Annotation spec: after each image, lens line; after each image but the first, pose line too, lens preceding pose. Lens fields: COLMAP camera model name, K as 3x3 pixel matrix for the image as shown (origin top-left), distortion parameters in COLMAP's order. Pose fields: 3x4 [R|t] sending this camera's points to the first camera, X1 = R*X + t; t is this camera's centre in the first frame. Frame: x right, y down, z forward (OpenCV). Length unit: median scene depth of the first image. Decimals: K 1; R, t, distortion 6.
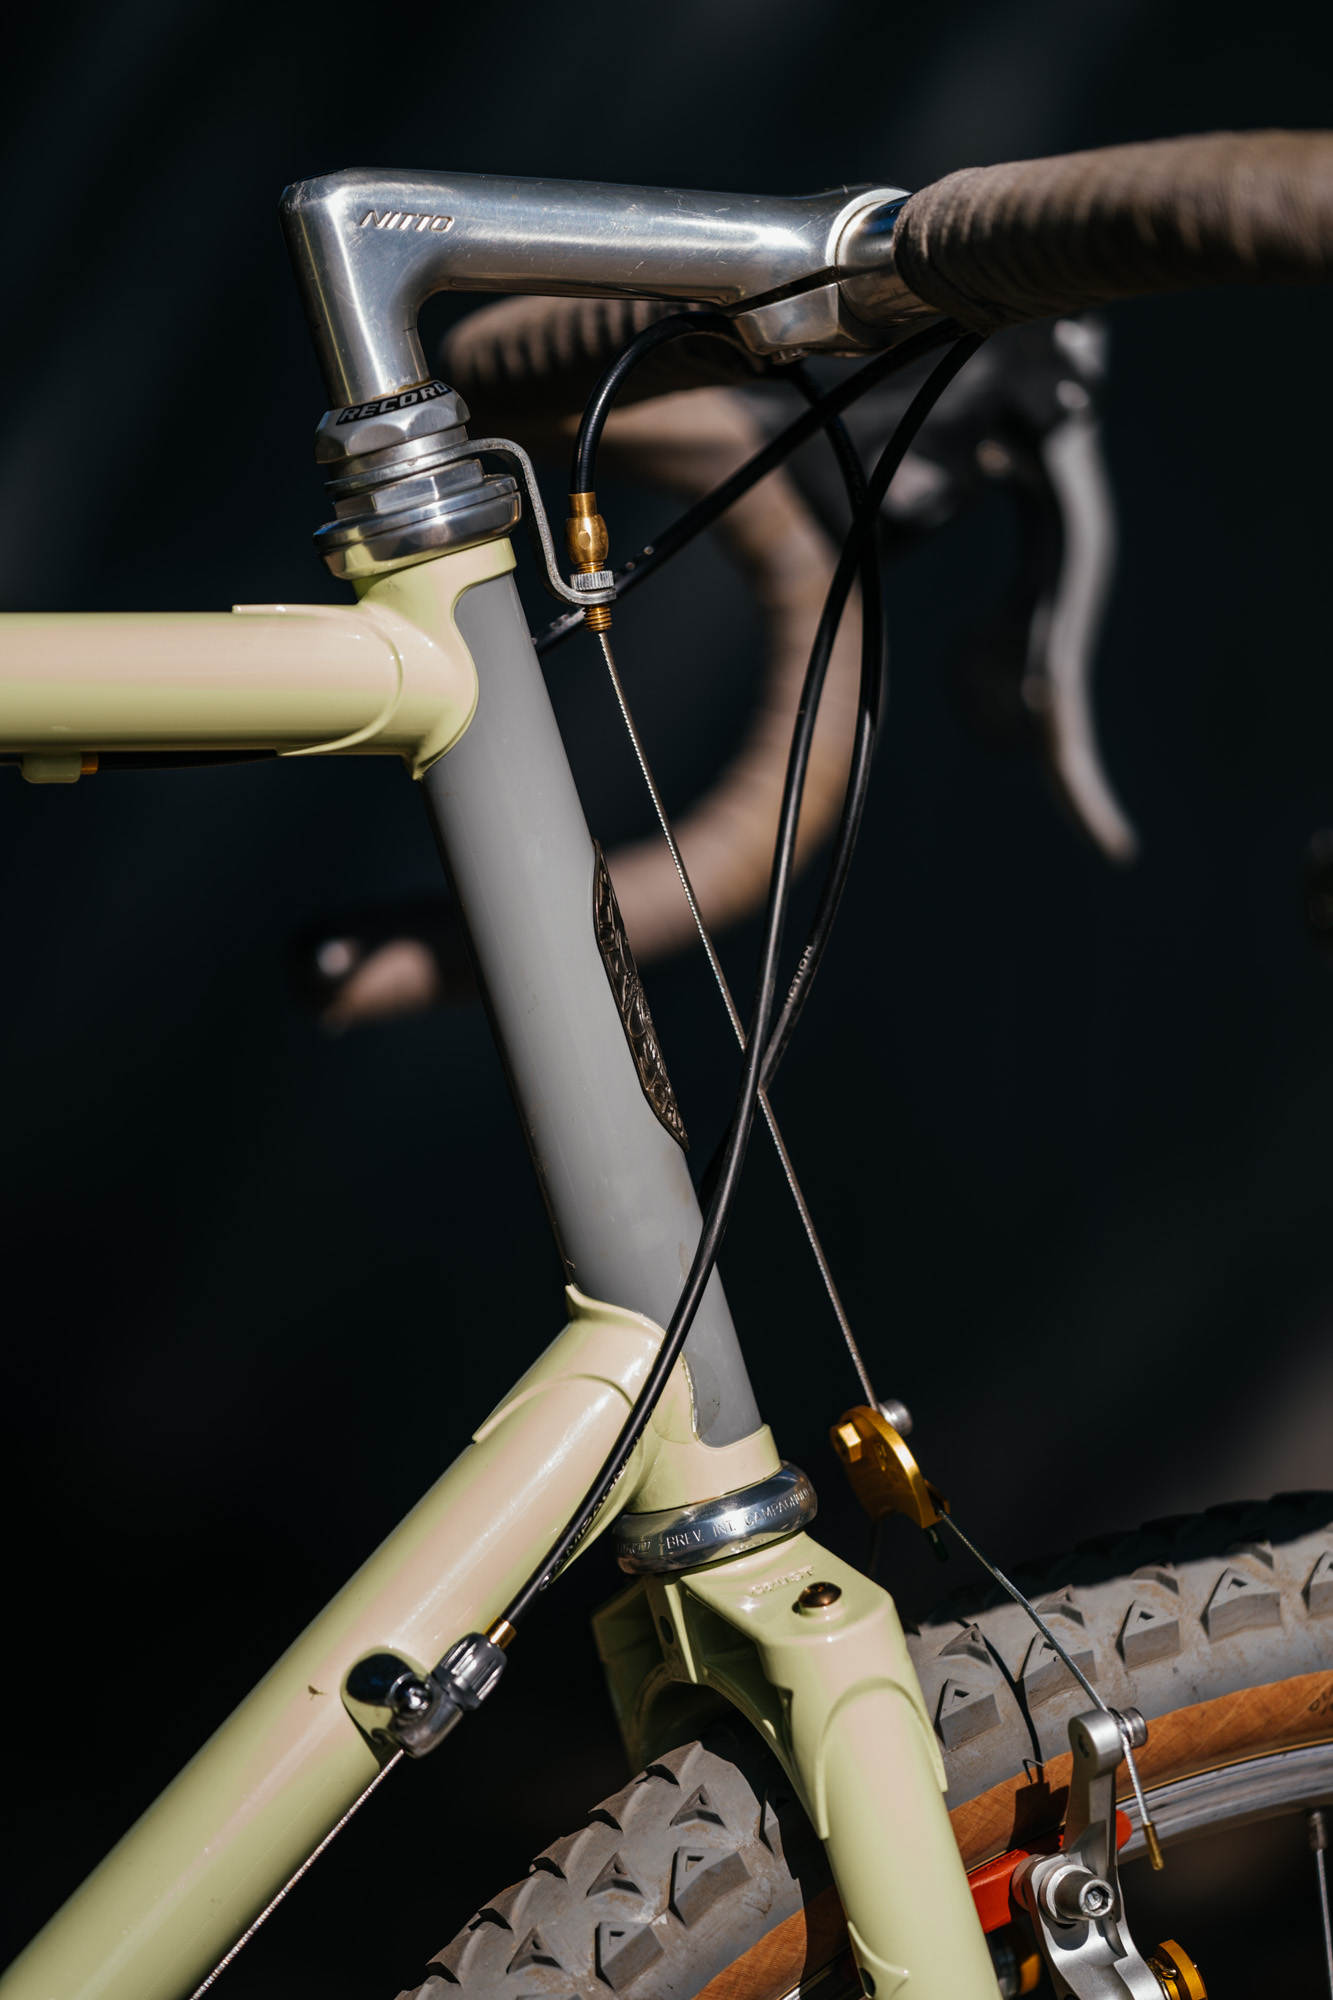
lens RADIAL K [[8204.7, 0, 666.5], [0, 8204.7, 1000.0], [0, 0, 1]] dist [0.511474, -3.549110]
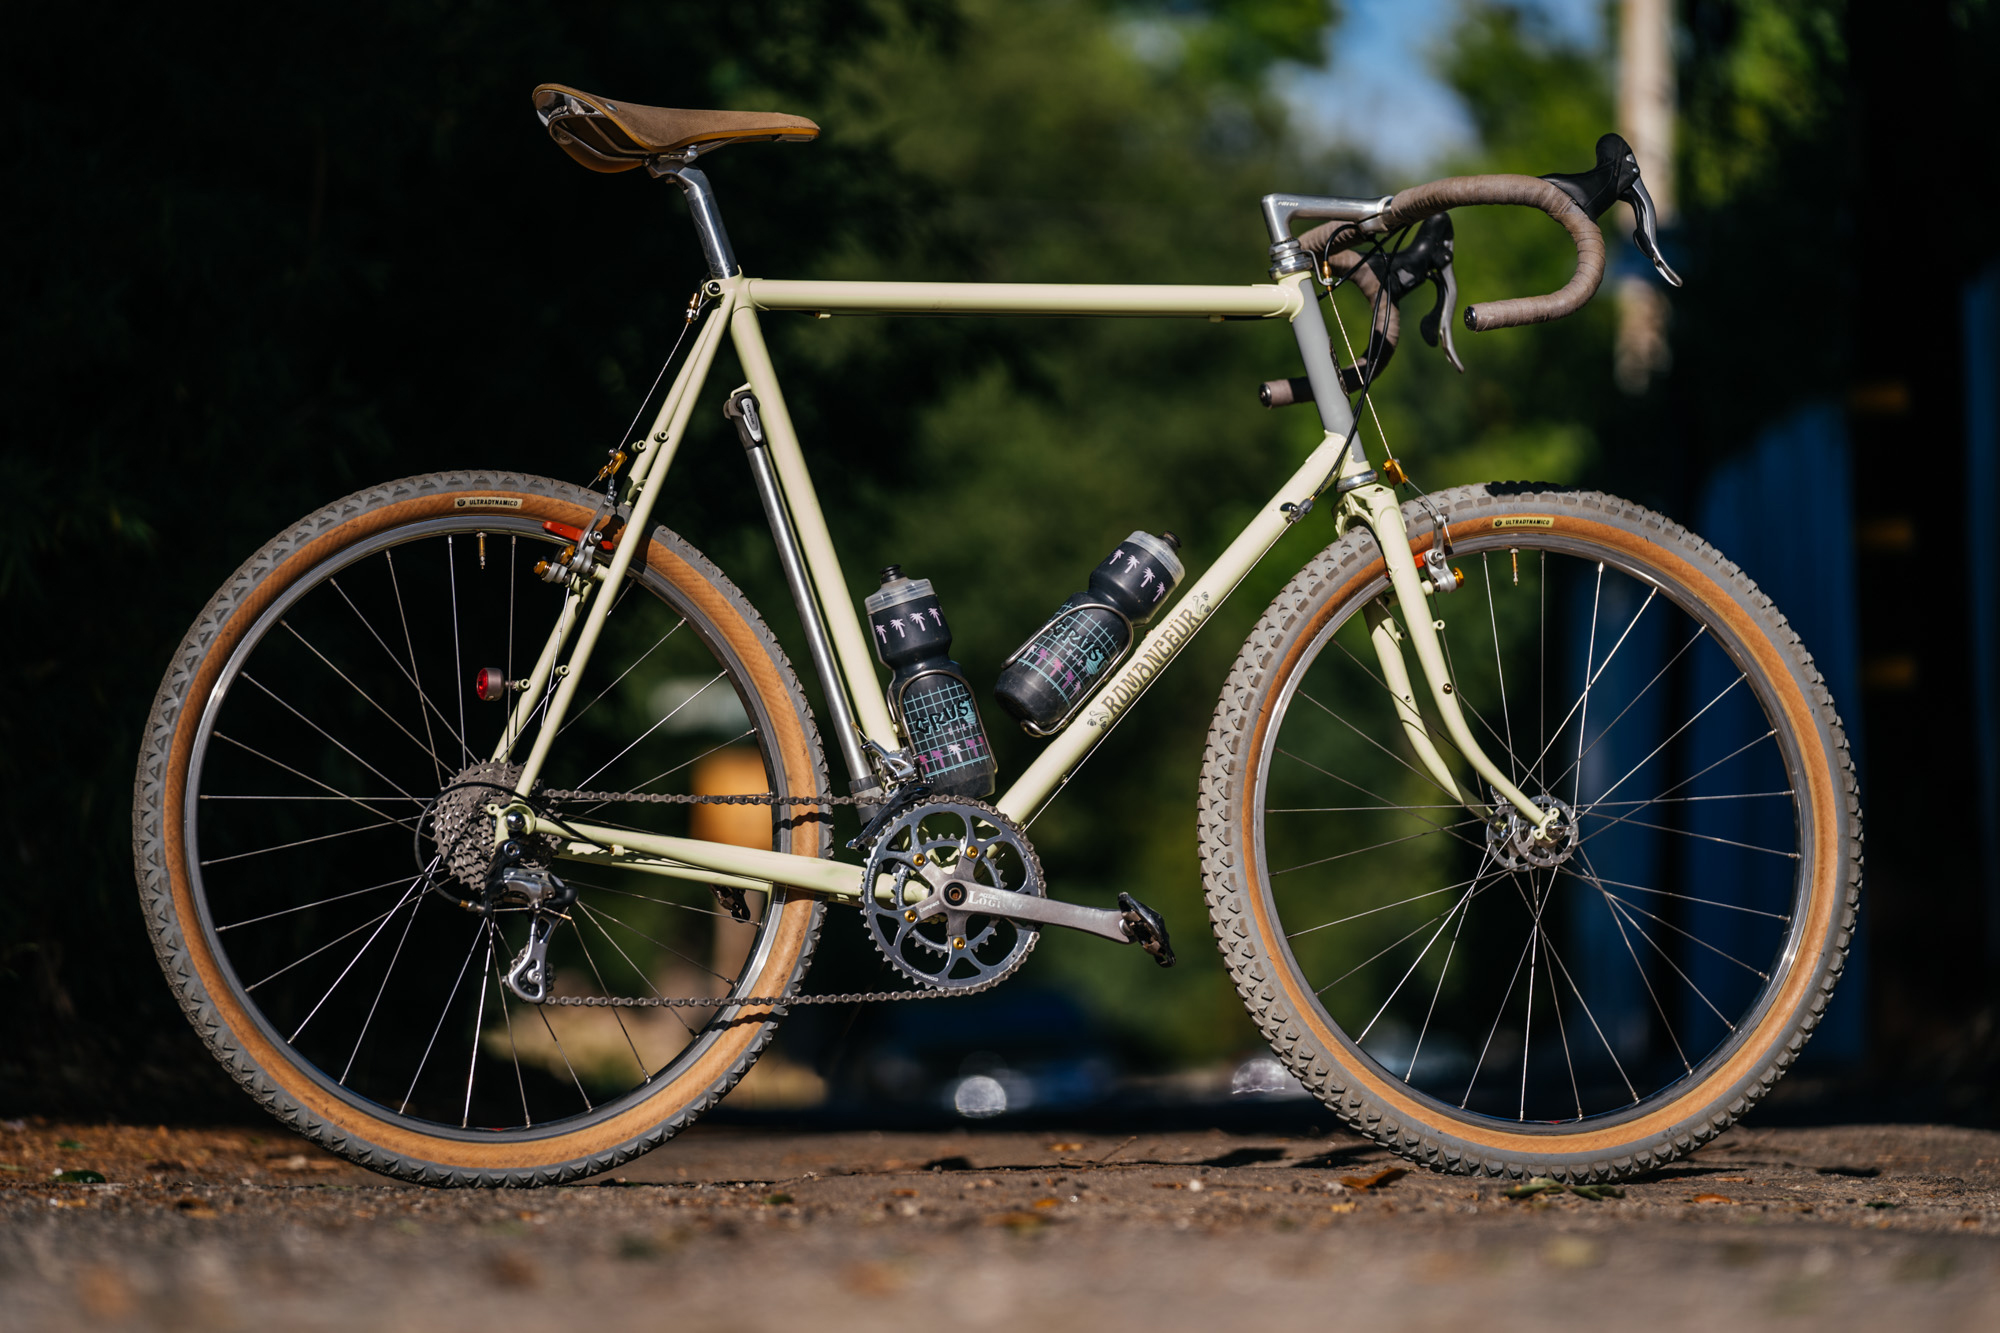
lens RADIAL K [[9512.8, 0, 1000.0], [0, 9512.8, 666.5], [0, 0, 1]] dist [1.161554, 10.635520]
pose [[0.998986, -0.018344, -0.041104, 0.023658], [0.014391, 0.995422, -0.094491, 0.670457], [0.042649, 0.093803, 0.994677, -4.336872]]
